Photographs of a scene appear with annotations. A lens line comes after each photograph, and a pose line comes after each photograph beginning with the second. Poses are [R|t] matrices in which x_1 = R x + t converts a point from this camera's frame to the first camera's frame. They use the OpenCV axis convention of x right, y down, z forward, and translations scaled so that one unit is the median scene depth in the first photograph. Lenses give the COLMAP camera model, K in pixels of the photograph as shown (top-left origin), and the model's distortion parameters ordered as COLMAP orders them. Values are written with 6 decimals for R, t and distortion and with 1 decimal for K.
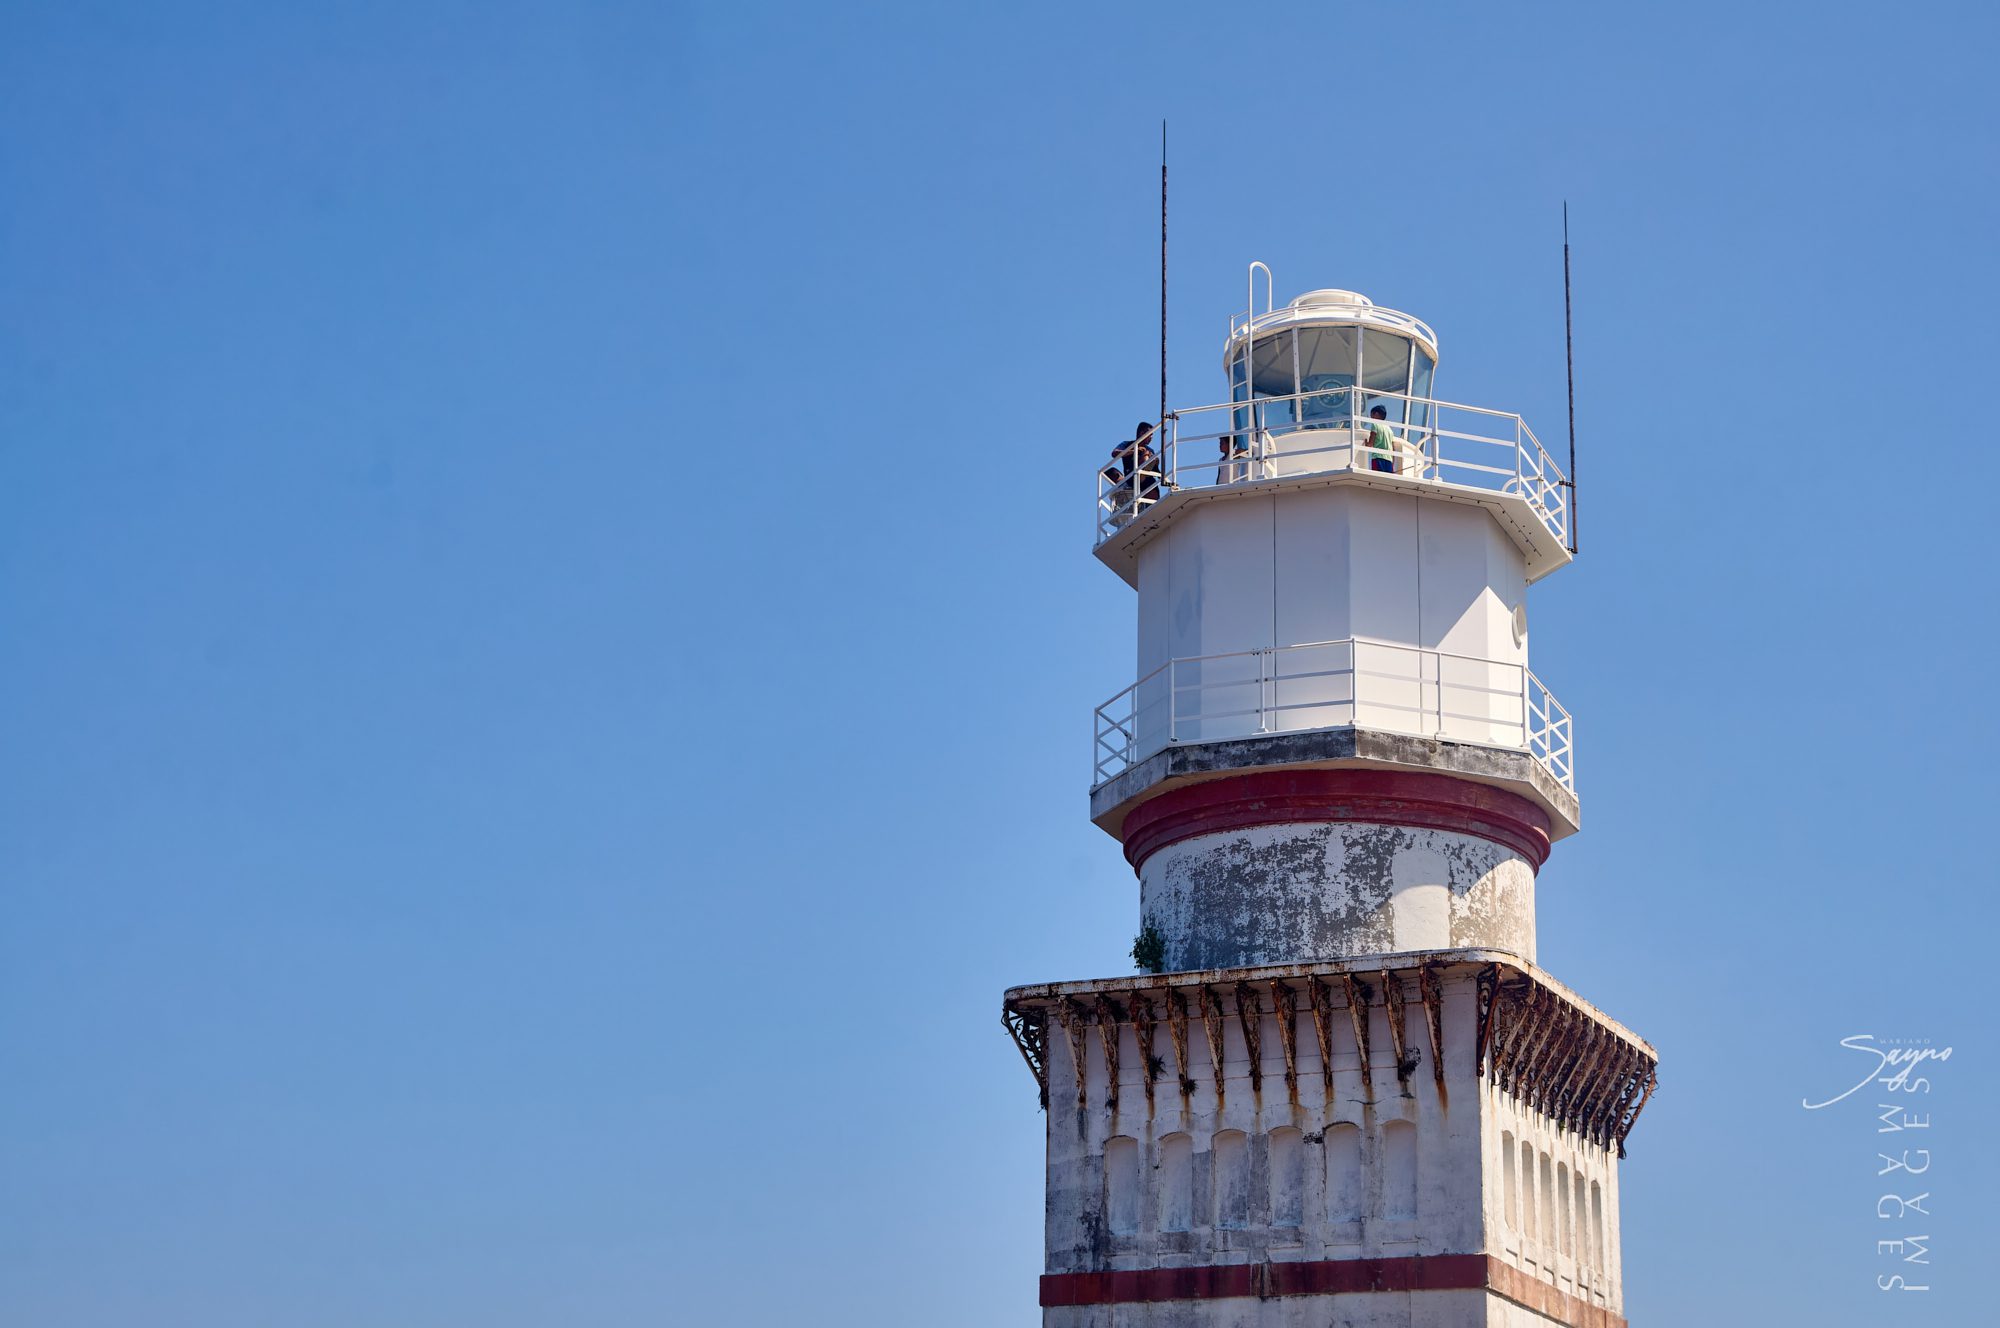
lens RADIAL K [[3608.1, 0, 1006.3], [0, 3608.1, 688.5], [0, 0, 1]] dist [0.169642, -0.054478]
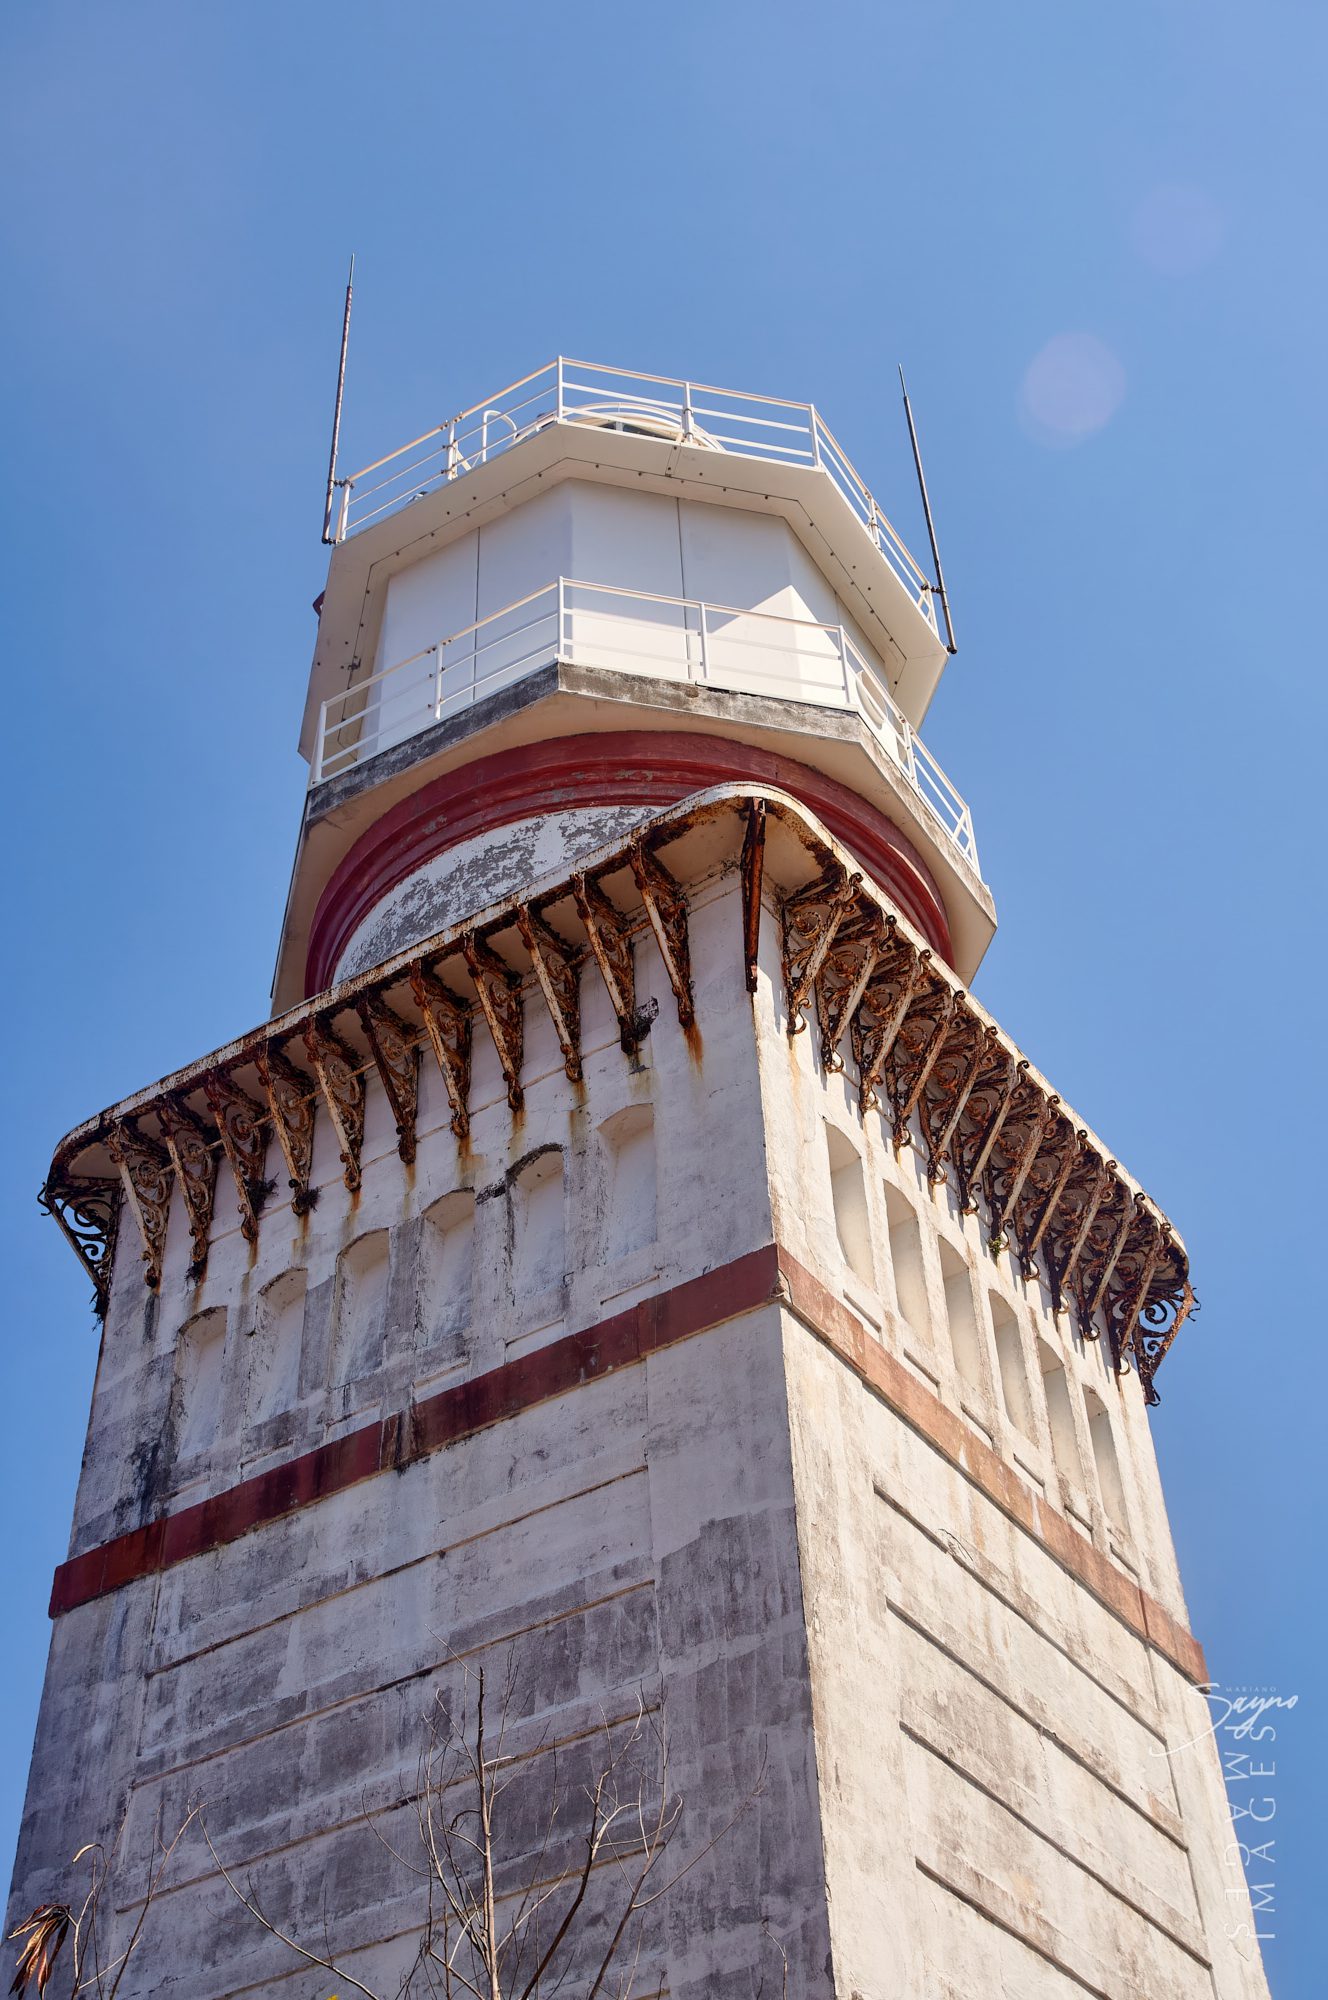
lens RADIAL K [[2473.8, 0, 664.0], [0, 2473.8, 1000.0], [0, 0, 1]] dist [0.000311, 0.305194]
pose [[0.986929, -0.143254, -0.073821, 0.138558], [0.094733, 0.886274, -0.453369, 0.263311], [0.130373, 0.440449, 0.888261, 0.641797]]
